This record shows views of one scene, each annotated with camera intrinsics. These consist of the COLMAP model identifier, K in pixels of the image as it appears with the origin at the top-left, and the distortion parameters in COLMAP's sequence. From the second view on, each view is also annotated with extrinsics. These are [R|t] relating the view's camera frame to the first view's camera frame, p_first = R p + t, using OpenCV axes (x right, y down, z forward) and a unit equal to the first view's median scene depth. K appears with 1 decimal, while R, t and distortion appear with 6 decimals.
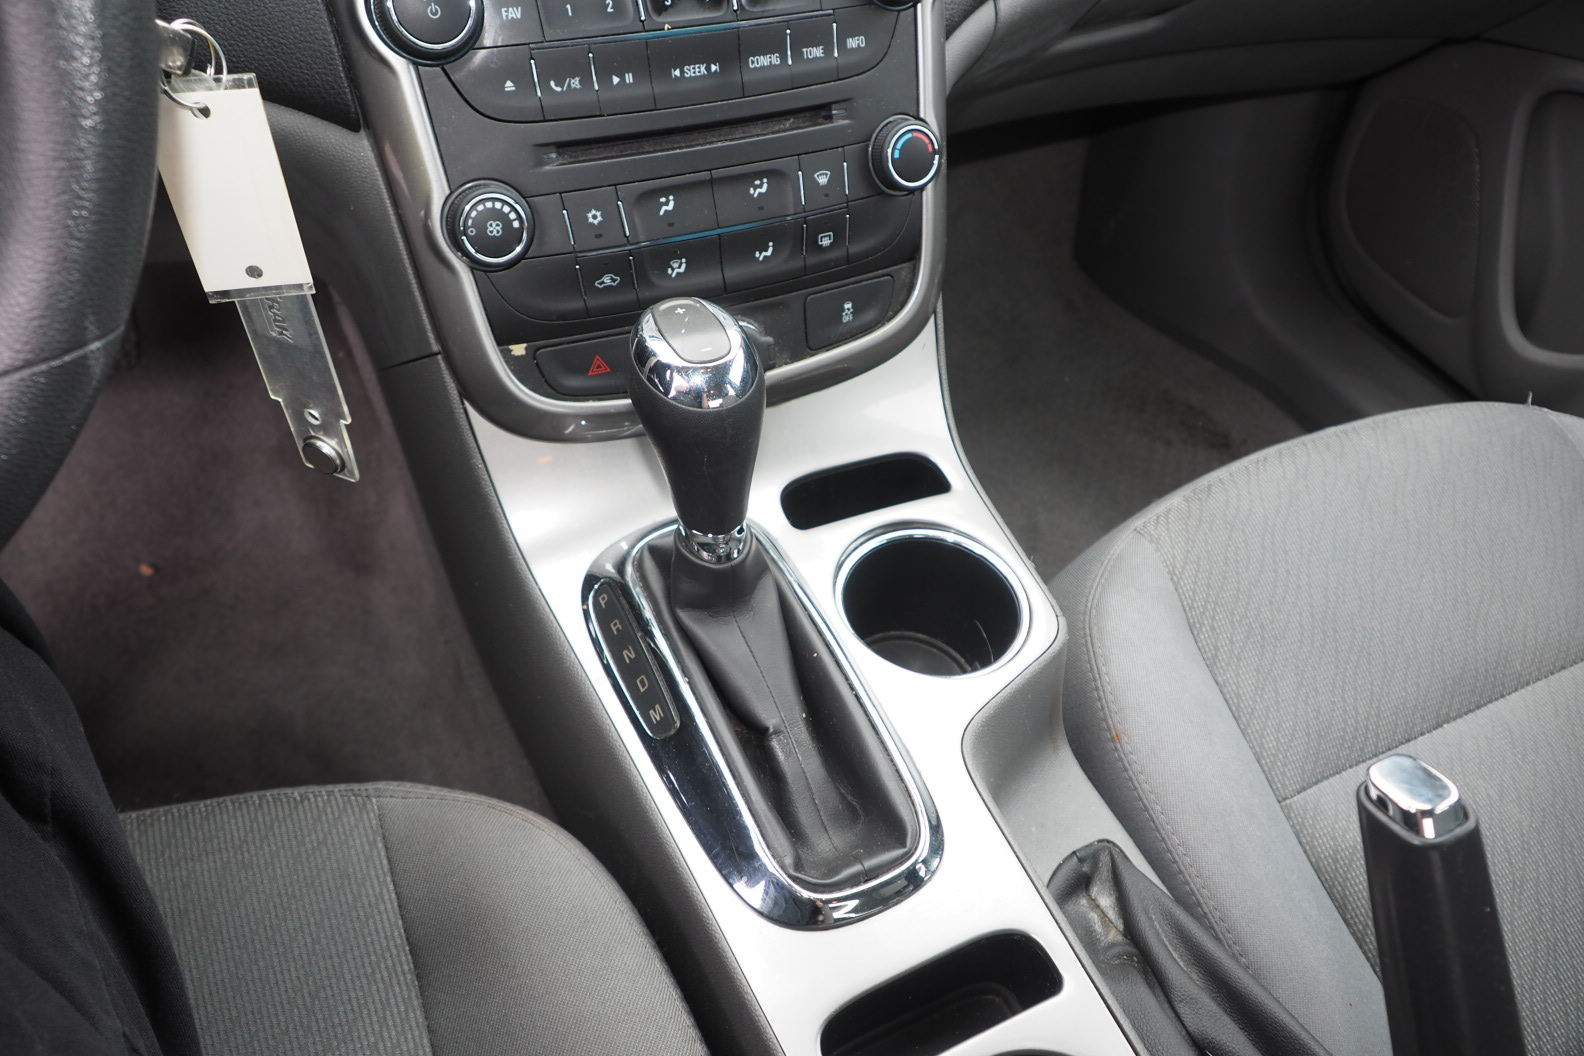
lens RADIAL K [[1117.0, 0, 793.0], [0, 1117.0, 515.4], [0, 0, 1]] dist [-0.030208, 0.001477]
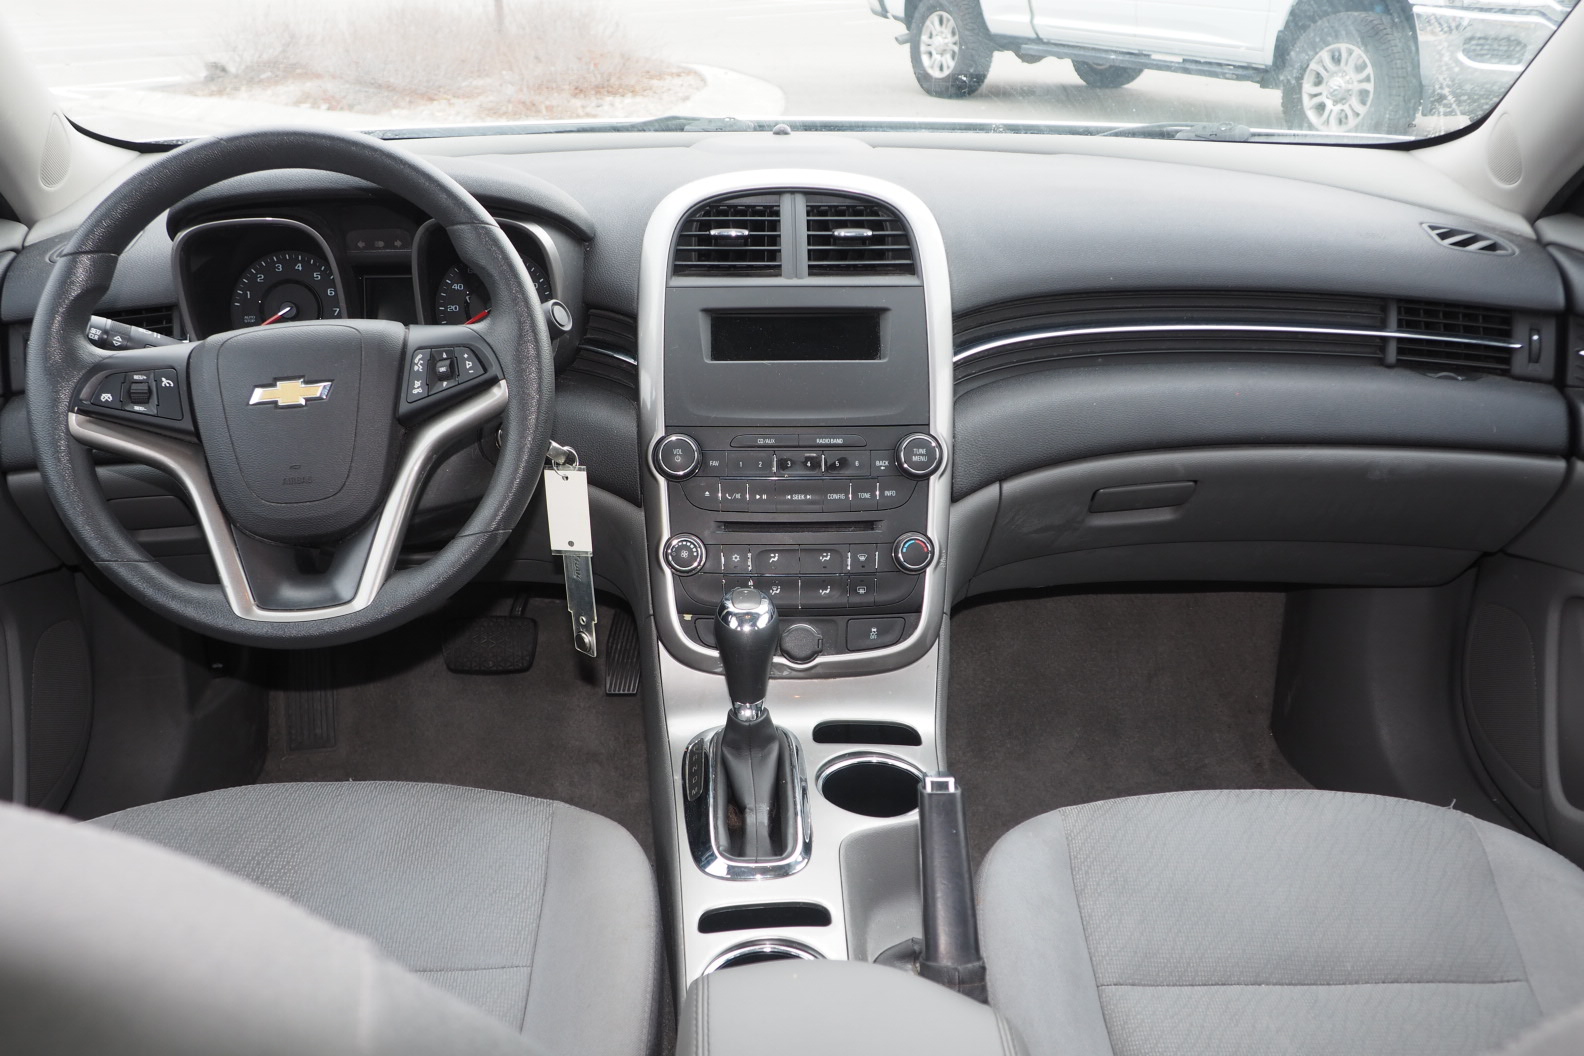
lens RADIAL K [[1413.0, 0, 782.0], [0, 1413.0, 527.8], [0, 0, 1]] dist [-0.009358, -0.010409]
pose [[0.916318, 0.078675, -0.392646, 0.854160], [-0.238358, 0.895054, -0.376913, 0.597107], [0.321786, 0.438963, 0.838907, -1.090475]]
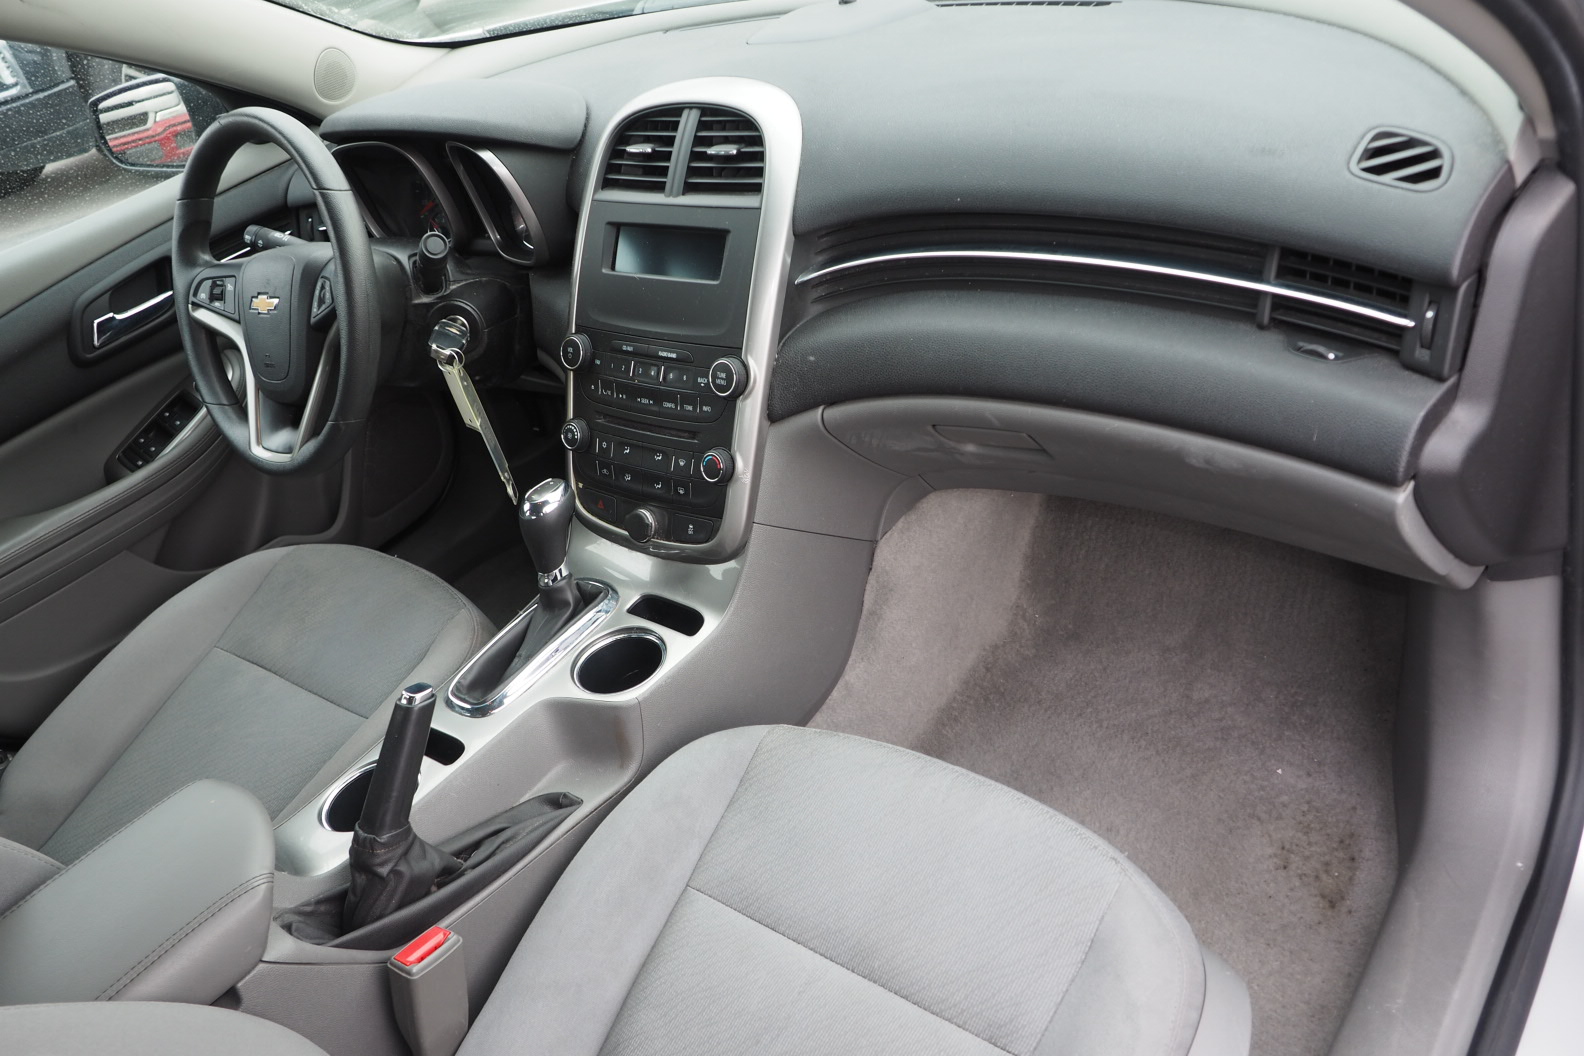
lens RADIAL K [[1250.1, 0, 792.0], [0, 1250.1, 528.0], [0, 0, 1]] dist [-0.019637, 0.001038]
pose [[0.422369, 0.343363, -0.838872, 2.189941], [-0.456748, 0.880012, 0.130231, -0.610851], [0.782934, 0.328148, 0.528520, -0.046749]]
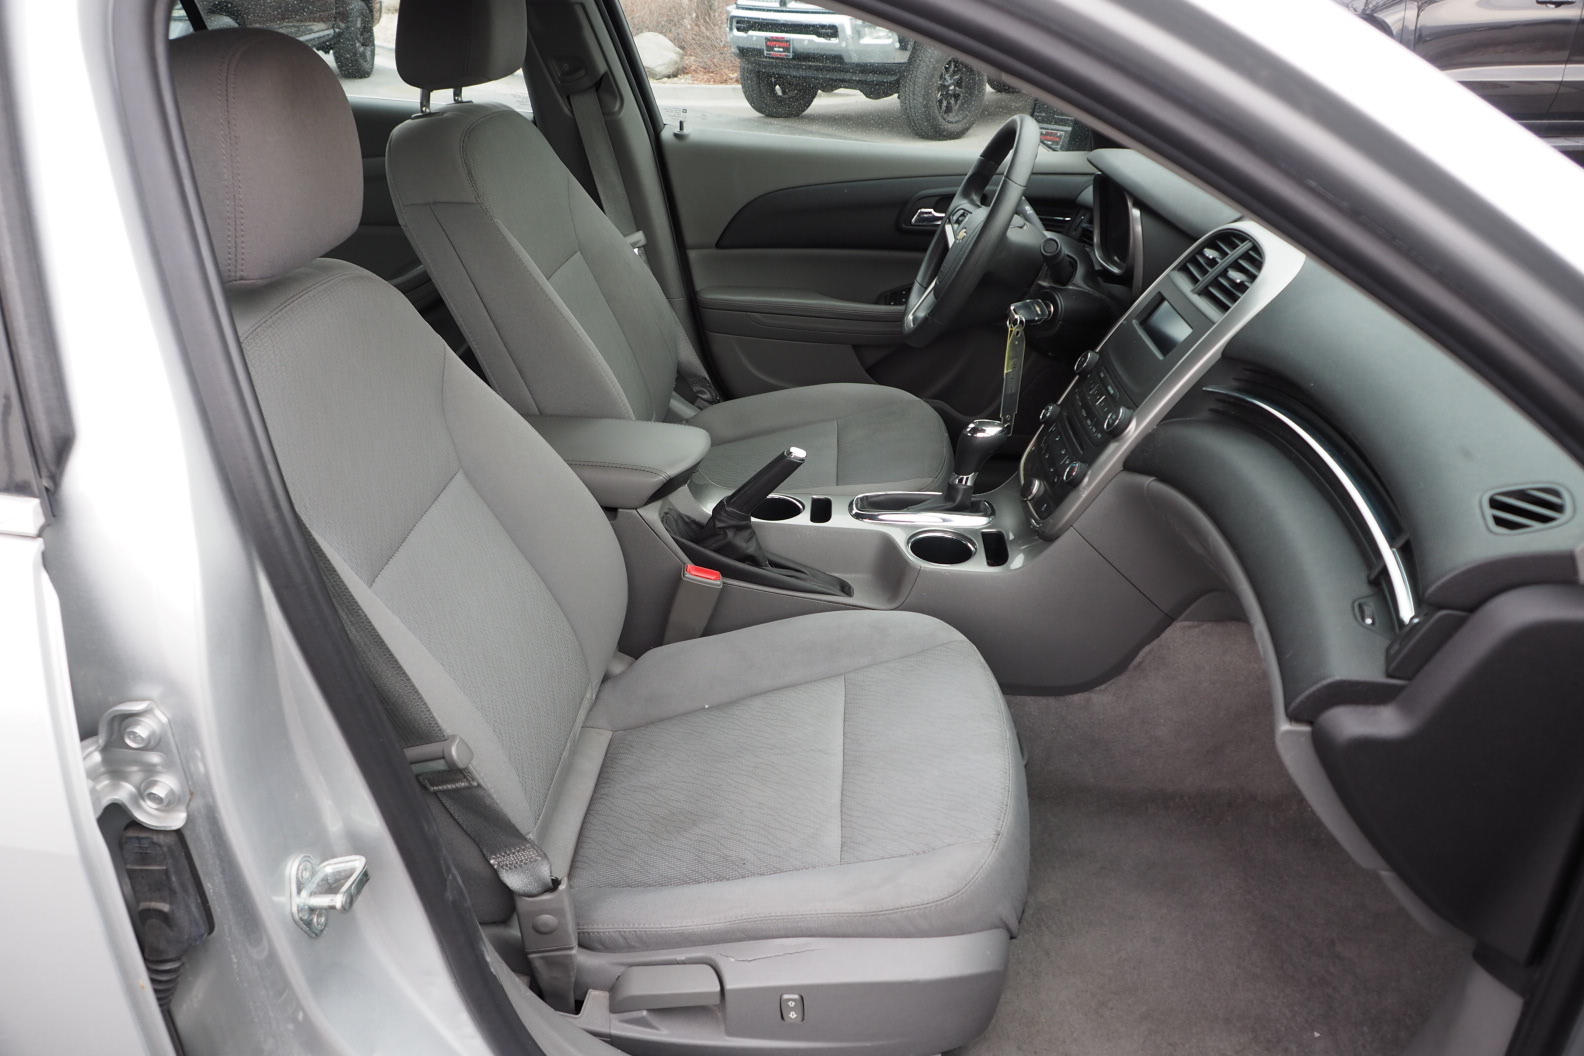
lens RADIAL K [[1117.0, 0, 793.0], [0, 1117.0, 515.4], [0, 0, 1]] dist [-0.030208, 0.001477]
pose [[-0.461285, 0.311192, -0.830888, 2.775788], [-0.696401, 0.453276, 0.556387, -1.348992], [0.549766, 0.835284, 0.007625, 0.729127]]
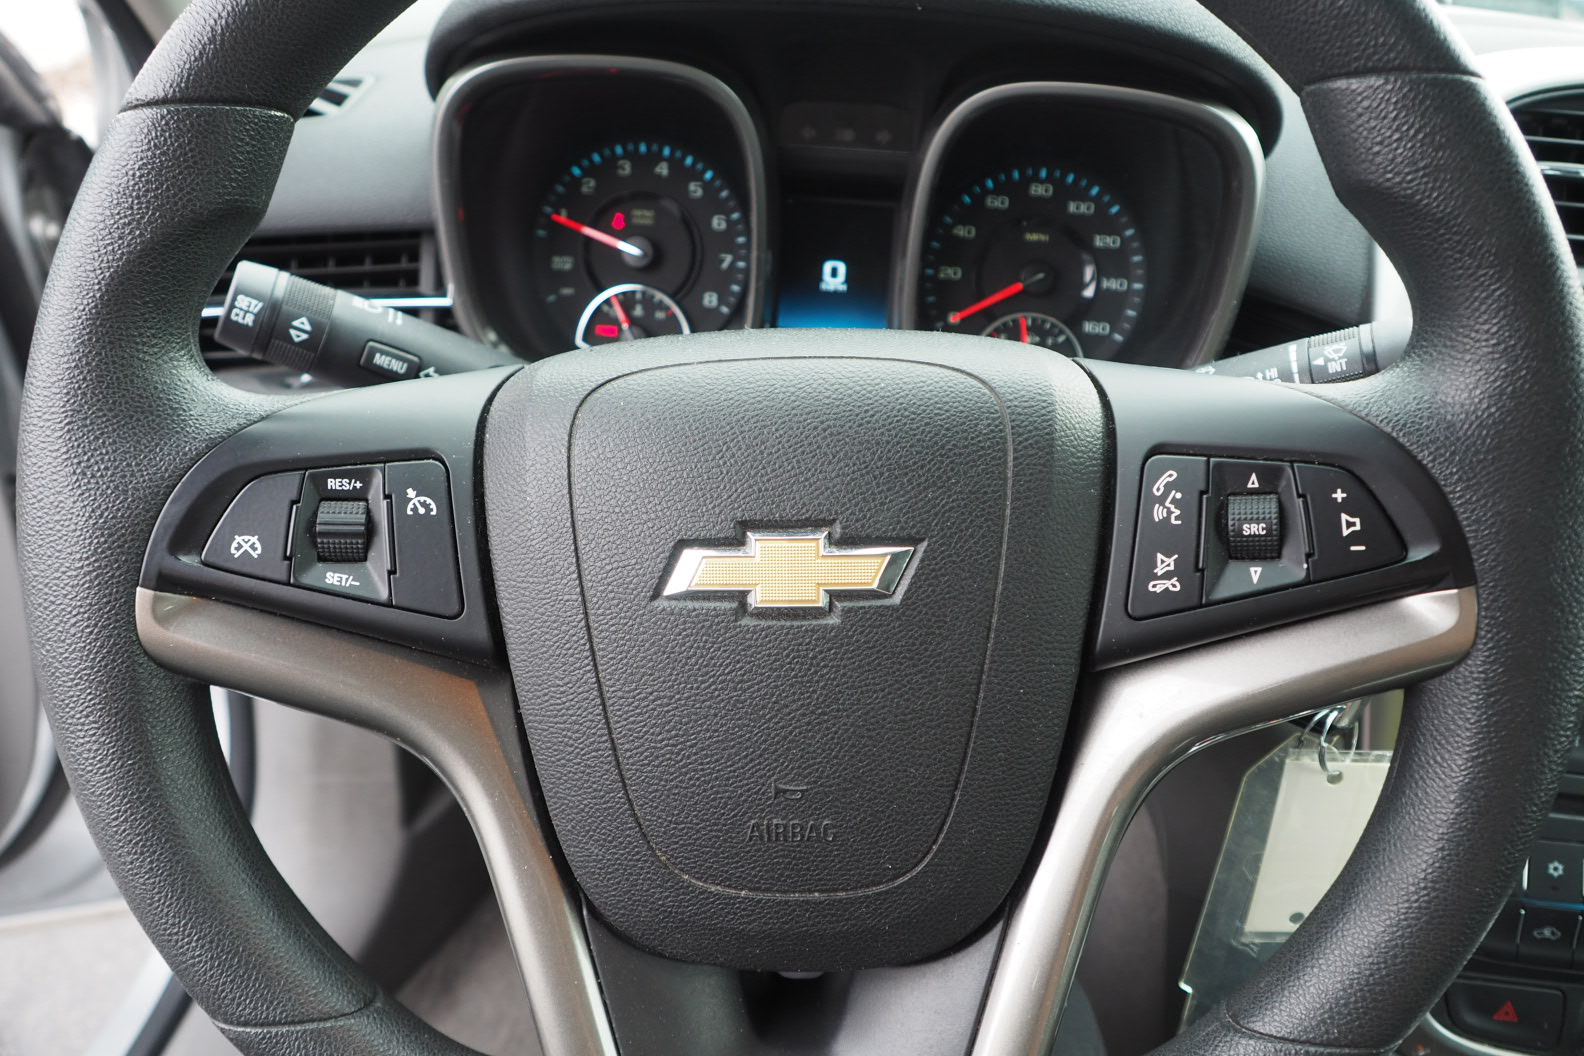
lens RADIAL K [[1054.9, 0, 792.0], [0, 1054.9, 528.0], [0, 0, 1]] dist [-0.028795, 0.000729]
pose [[0.886683, 0.197369, -0.418138, -0.411109], [-0.318496, 0.916279, -0.242886, -0.076773], [0.335192, 0.348538, 0.875310, -0.134033]]
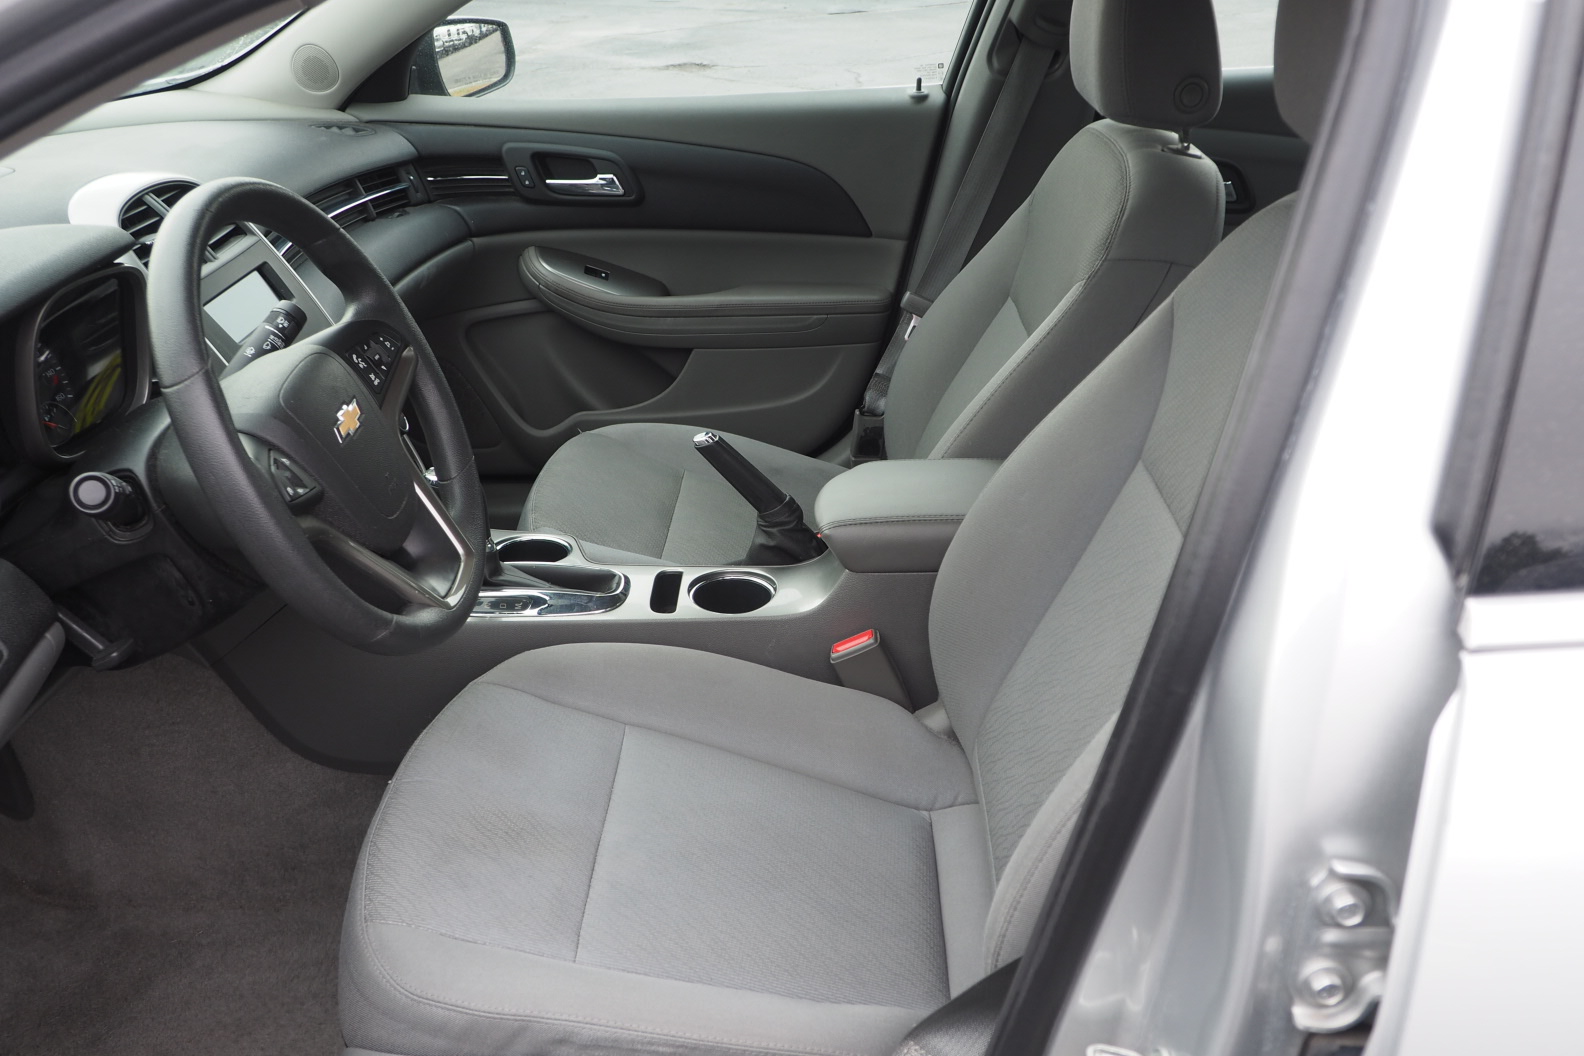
lens RADIAL K [[1413.0, 0, 782.0], [0, 1413.0, 527.8], [0, 0, 1]] dist [-0.009358, -0.010409]
pose [[0.457128, -0.452302, 0.765805, -2.031195], [0.674526, 0.737515, 0.032953, 0.314971], [-0.579697, 0.501492, 0.642228, -1.367458]]
